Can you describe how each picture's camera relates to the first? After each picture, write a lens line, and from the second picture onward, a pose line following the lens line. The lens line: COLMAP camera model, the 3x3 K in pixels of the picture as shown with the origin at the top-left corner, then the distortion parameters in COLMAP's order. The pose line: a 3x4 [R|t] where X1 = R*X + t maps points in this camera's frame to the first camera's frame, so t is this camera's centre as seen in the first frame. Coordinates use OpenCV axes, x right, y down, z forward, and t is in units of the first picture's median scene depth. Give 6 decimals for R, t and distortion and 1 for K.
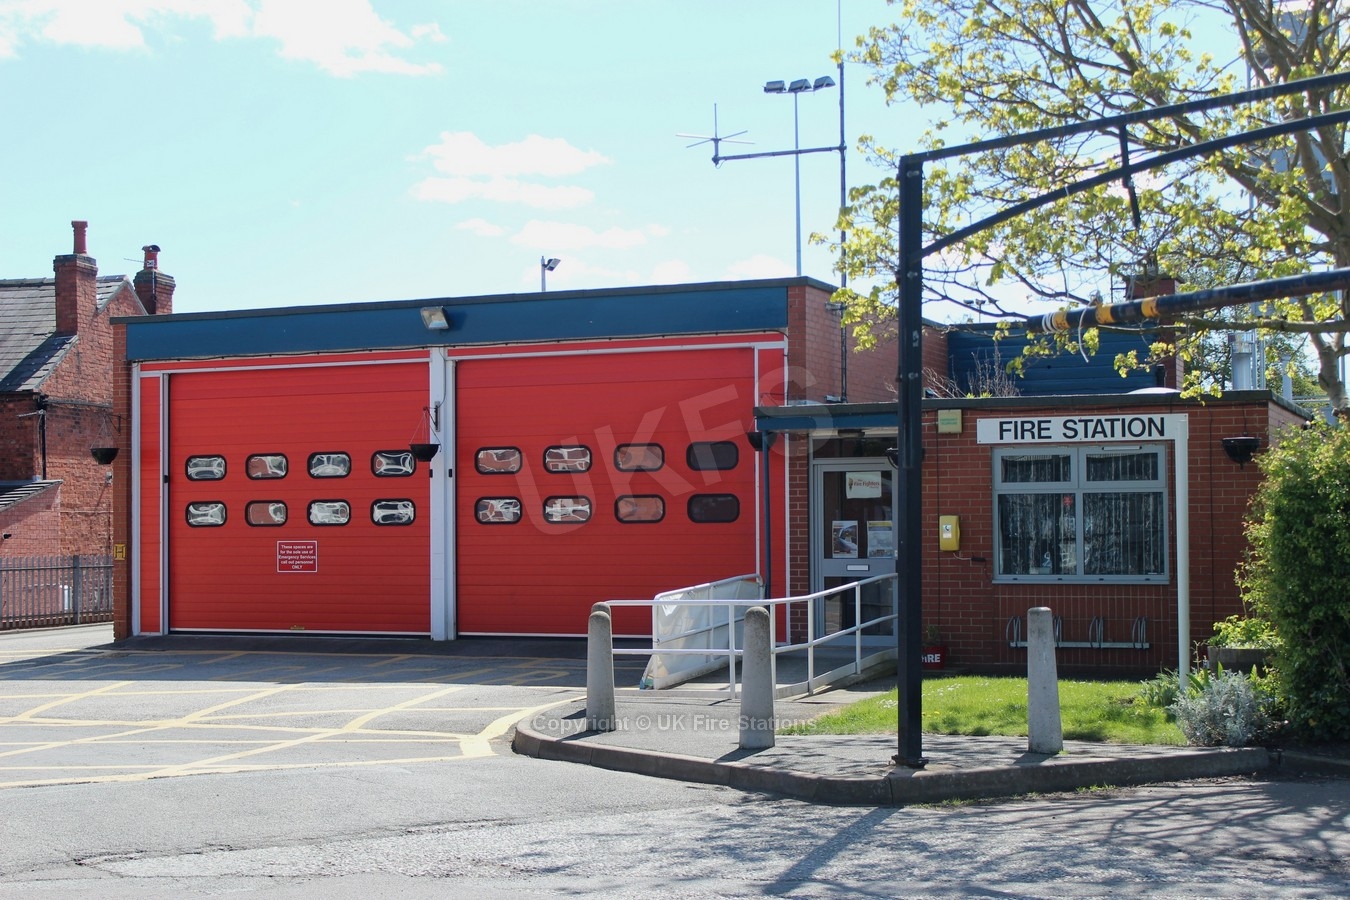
lens RADIAL K [[2020.3, 0, 648.7], [0, 2020.3, 480.8], [0, 0, 1]] dist [-0.001346, 0.003585]
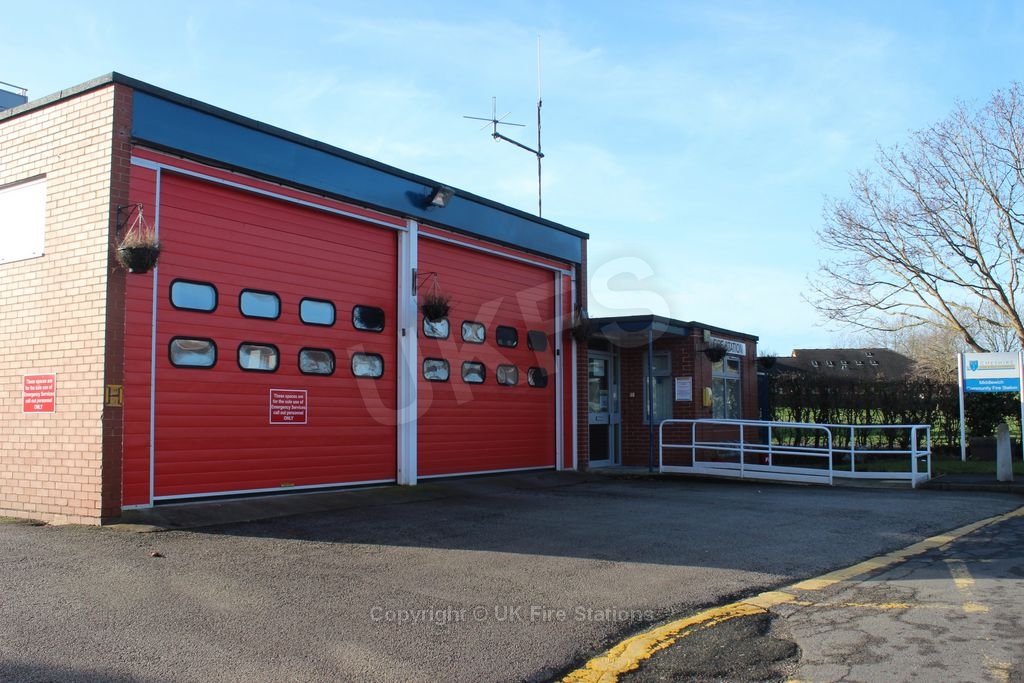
lens RADIAL K [[957.7, 0, 513.8], [0, 957.7, 355.3], [0, 0, 1]] dist [-0.155167, 0.155753]
pose [[0.154422, 0.074692, 0.985178, -0.662313], [-0.020546, 0.997165, -0.072380, 0.049104], [-0.987791, -0.009065, 0.155519, 0.942704]]
